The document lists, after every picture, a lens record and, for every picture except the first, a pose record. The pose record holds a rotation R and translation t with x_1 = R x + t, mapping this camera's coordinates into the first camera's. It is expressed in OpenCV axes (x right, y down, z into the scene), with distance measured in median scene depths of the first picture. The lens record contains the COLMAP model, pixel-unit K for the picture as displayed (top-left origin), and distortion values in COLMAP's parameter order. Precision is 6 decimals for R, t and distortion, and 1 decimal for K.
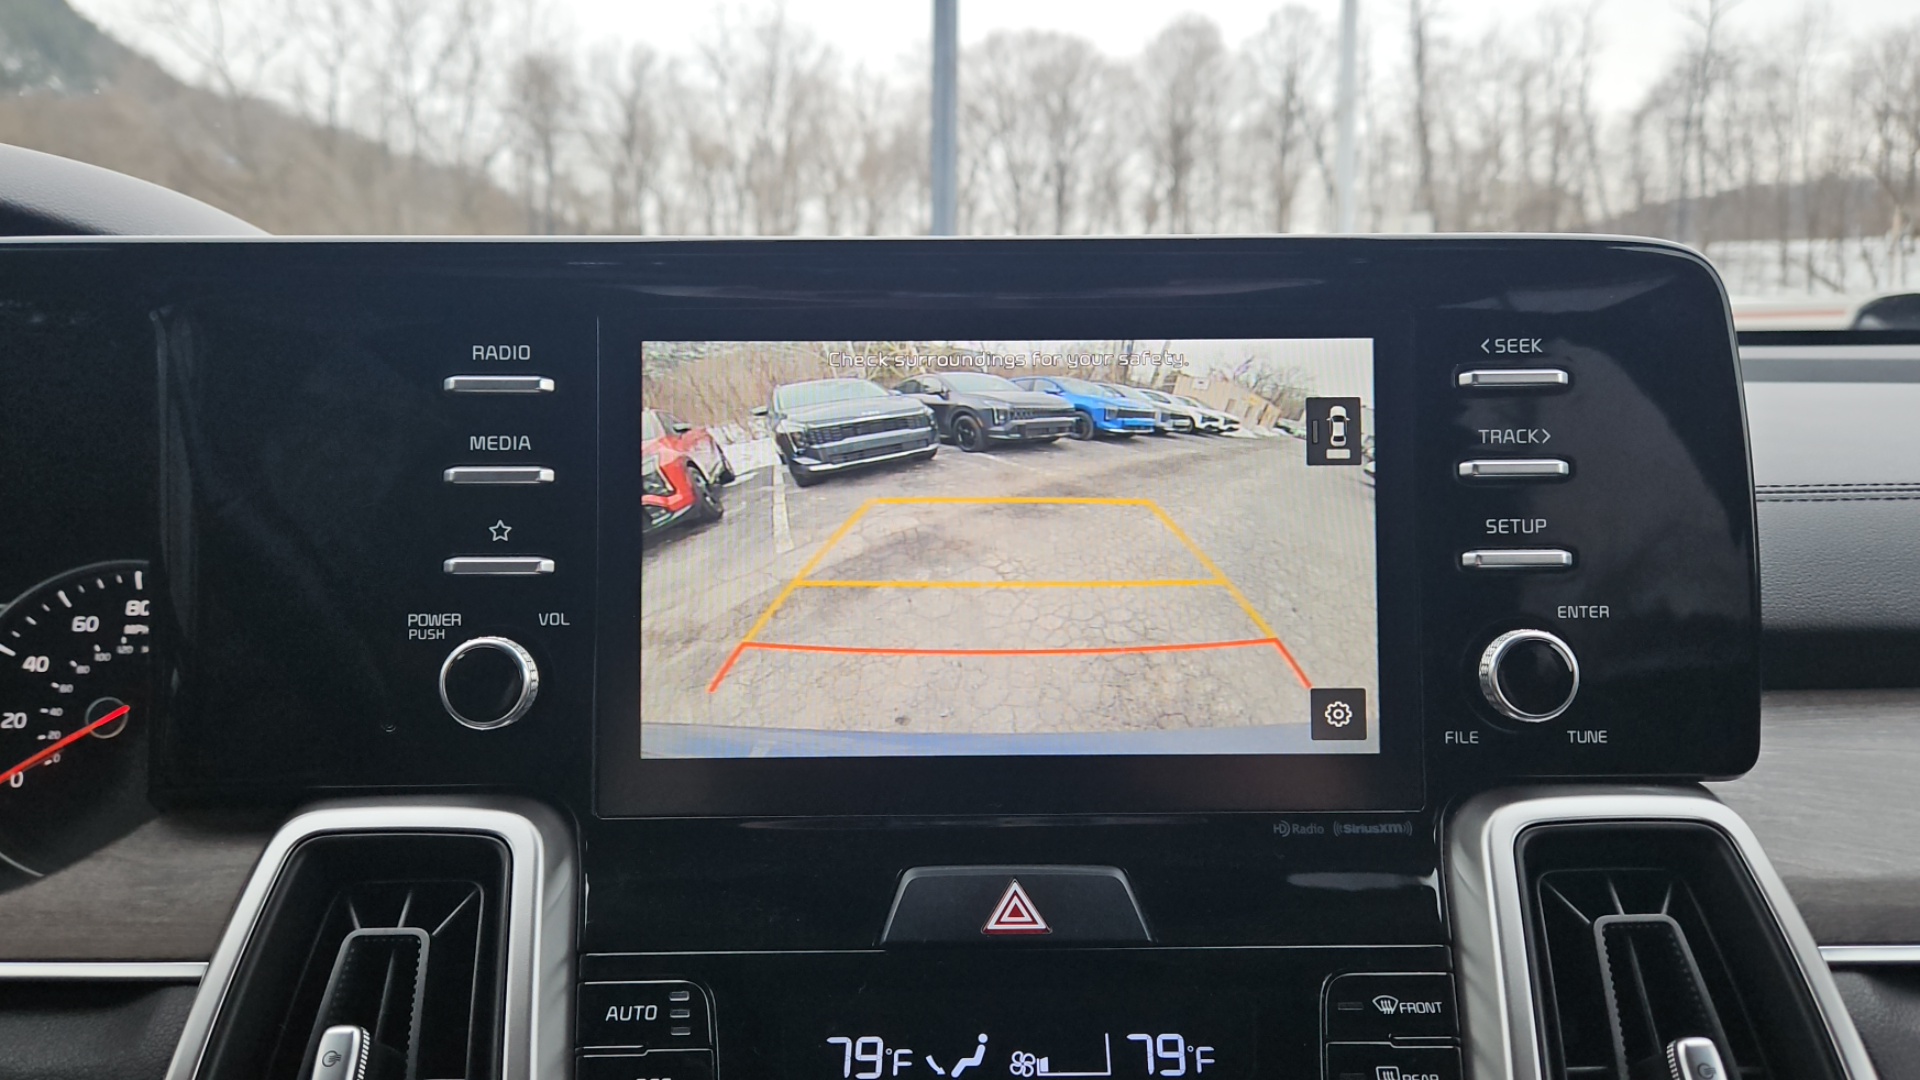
lens RADIAL K [[1428.2, 0, 966.0], [0, 1428.2, 541.3], [0, 0, 1]] dist [0.062444, -0.066235]
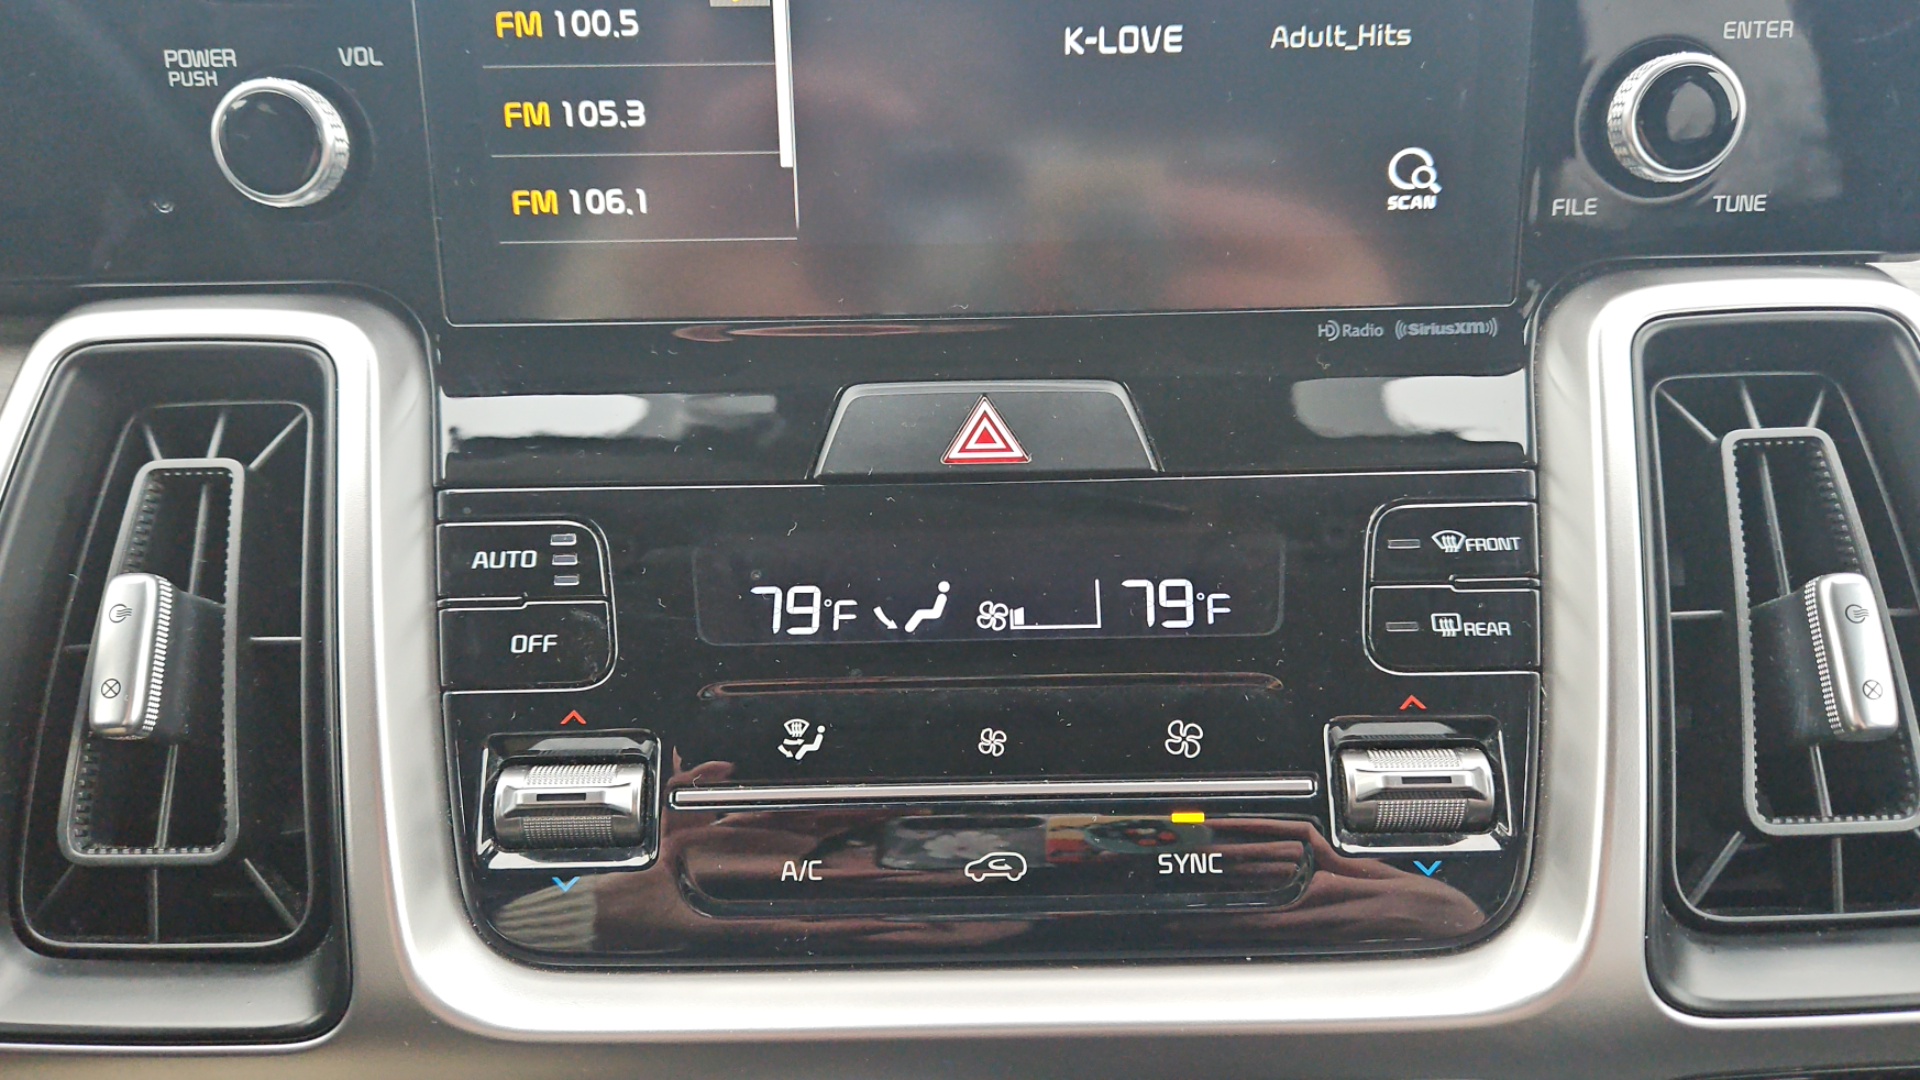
lens RADIAL K [[1428.2, 0, 966.0], [0, 1428.2, 541.3], [0, 0, 1]] dist [0.062444, -0.066235]
pose [[0.999897, -0.008536, -0.011495, 0.031047], [0.011429, 0.959417, 0.281761, 0.087355], [0.008624, -0.281863, 0.959416, 0.217699]]
